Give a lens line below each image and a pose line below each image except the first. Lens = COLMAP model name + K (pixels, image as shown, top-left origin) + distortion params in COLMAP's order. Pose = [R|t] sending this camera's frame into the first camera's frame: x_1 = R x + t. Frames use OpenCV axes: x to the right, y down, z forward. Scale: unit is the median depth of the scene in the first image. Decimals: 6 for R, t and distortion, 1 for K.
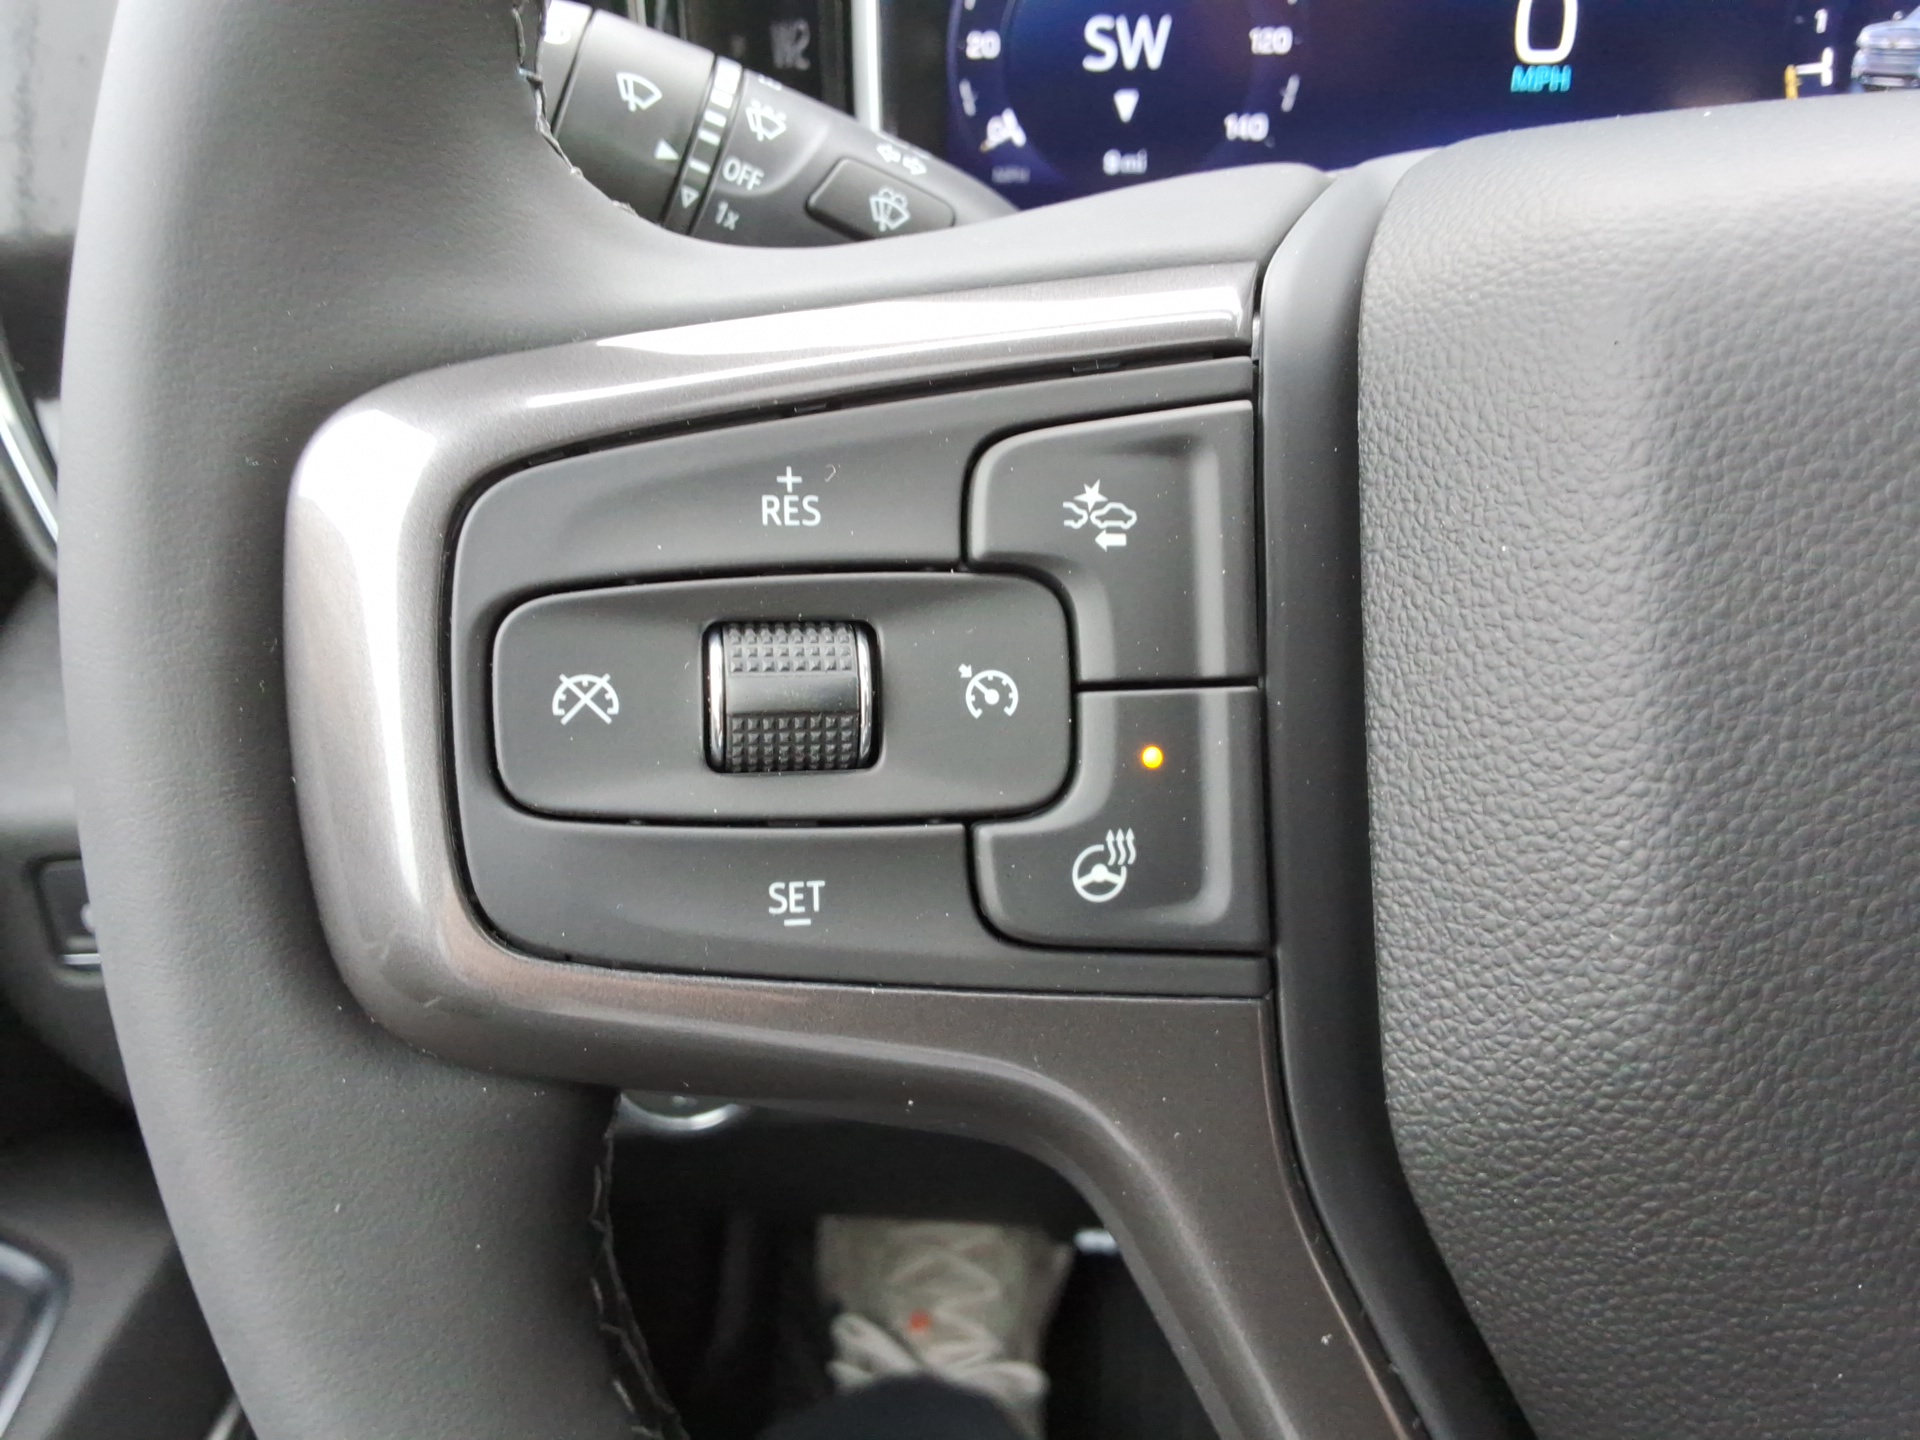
lens RADIAL K [[1545.3, 0, 958.9], [0, 1545.3, 712.7], [0, 0, 1]] dist [0.103609, -0.153702]
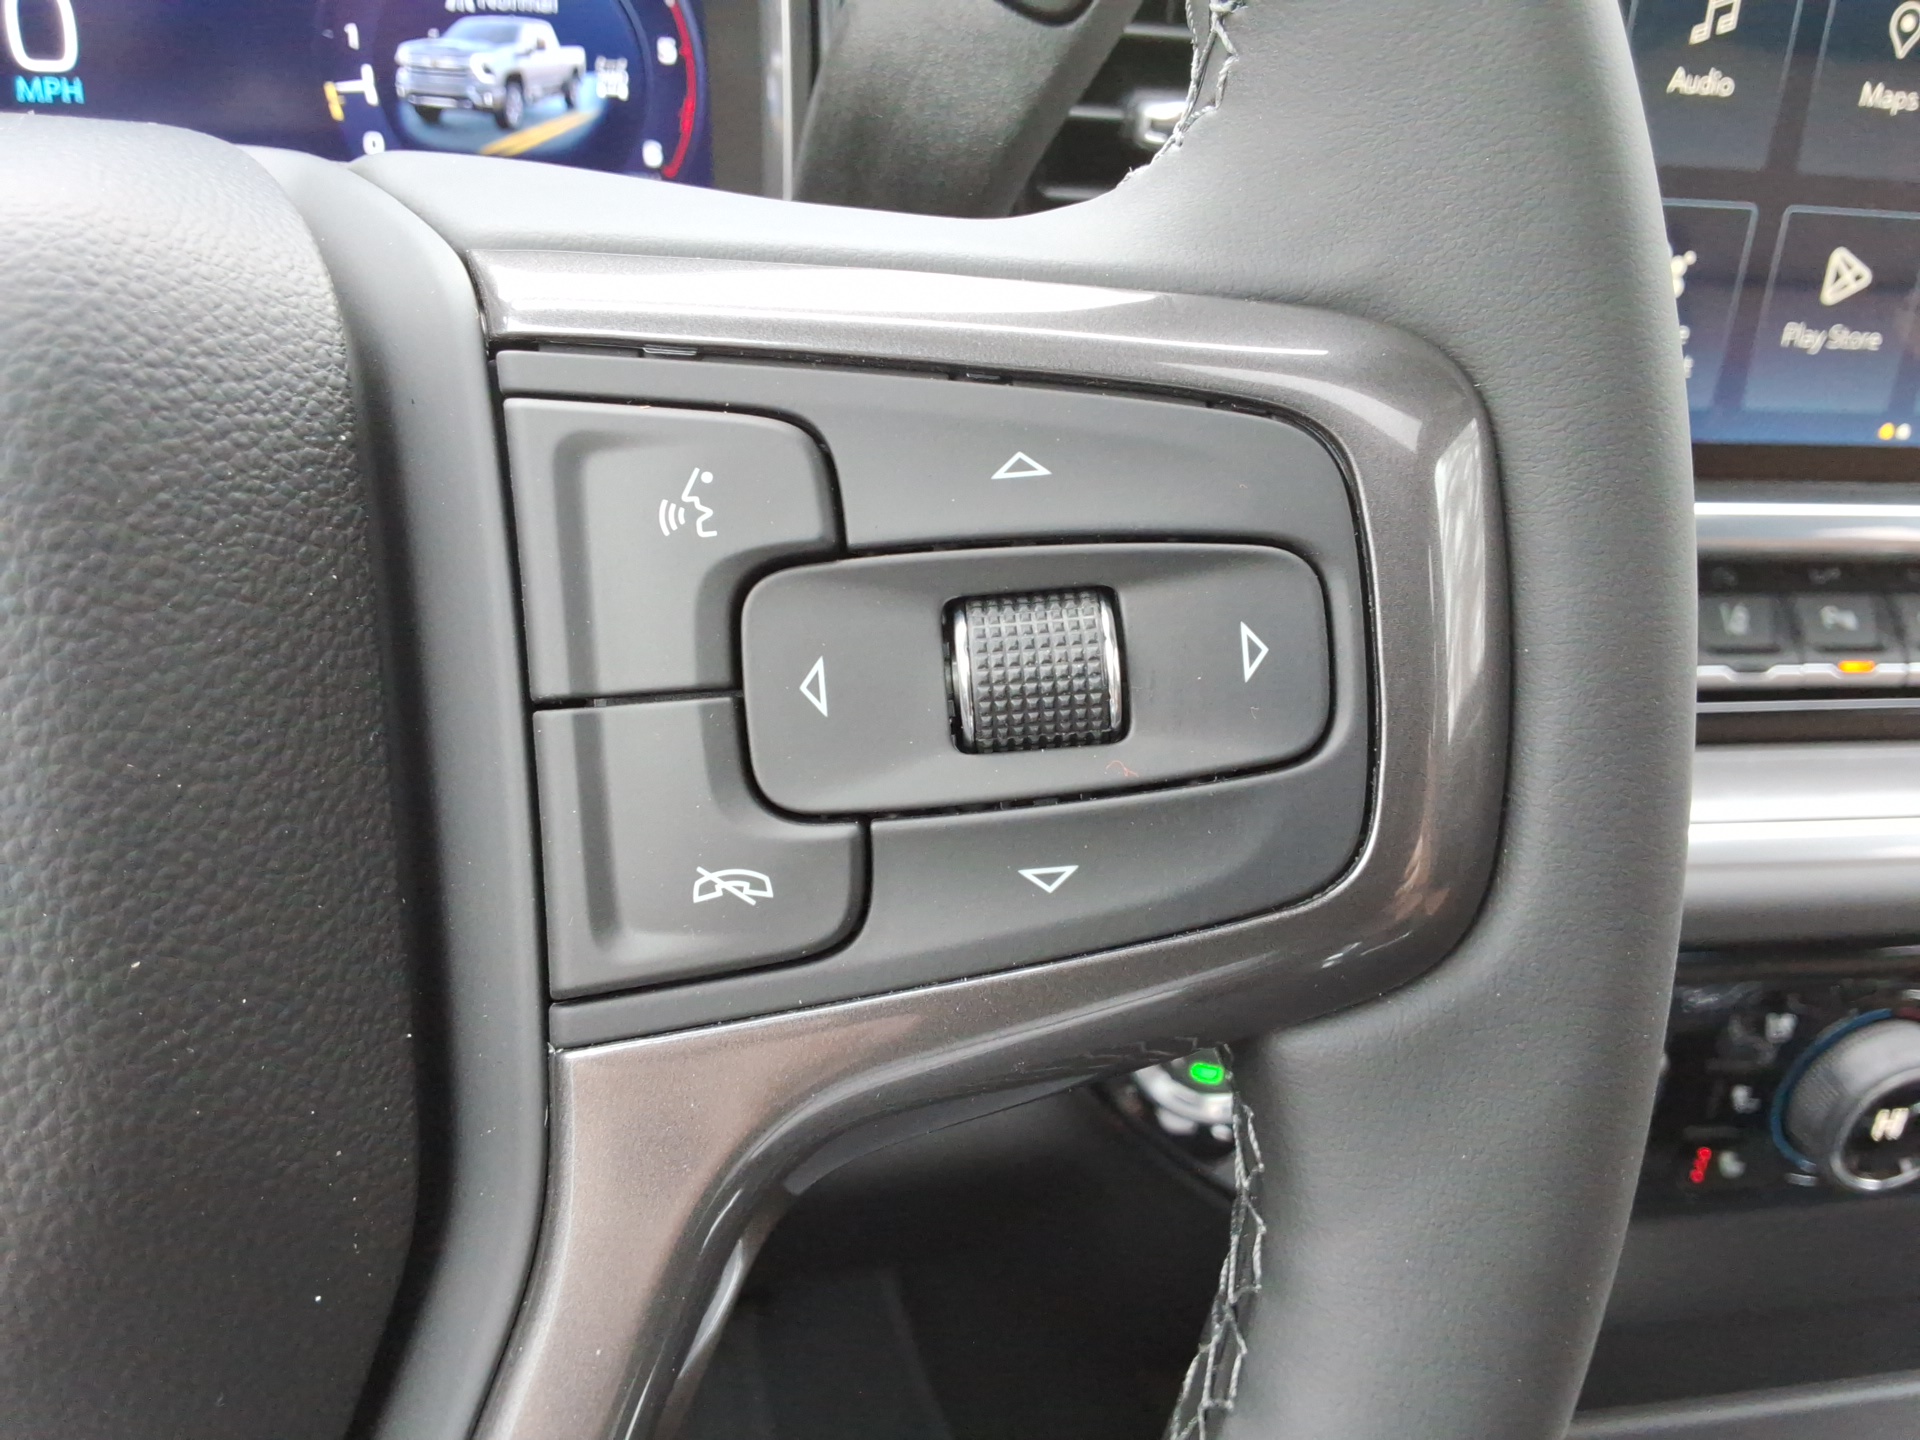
lens RADIAL K [[1545.3, 0, 983.2], [0, 1545.3, 687.0], [0, 0, 1]] dist [0.103609, -0.153702]
pose [[0.929427, -0.077384, 0.360801, 0.549573], [0.085829, 0.996282, -0.007416, -0.005782], [-0.358886, 0.037859, 0.932613, -0.018395]]
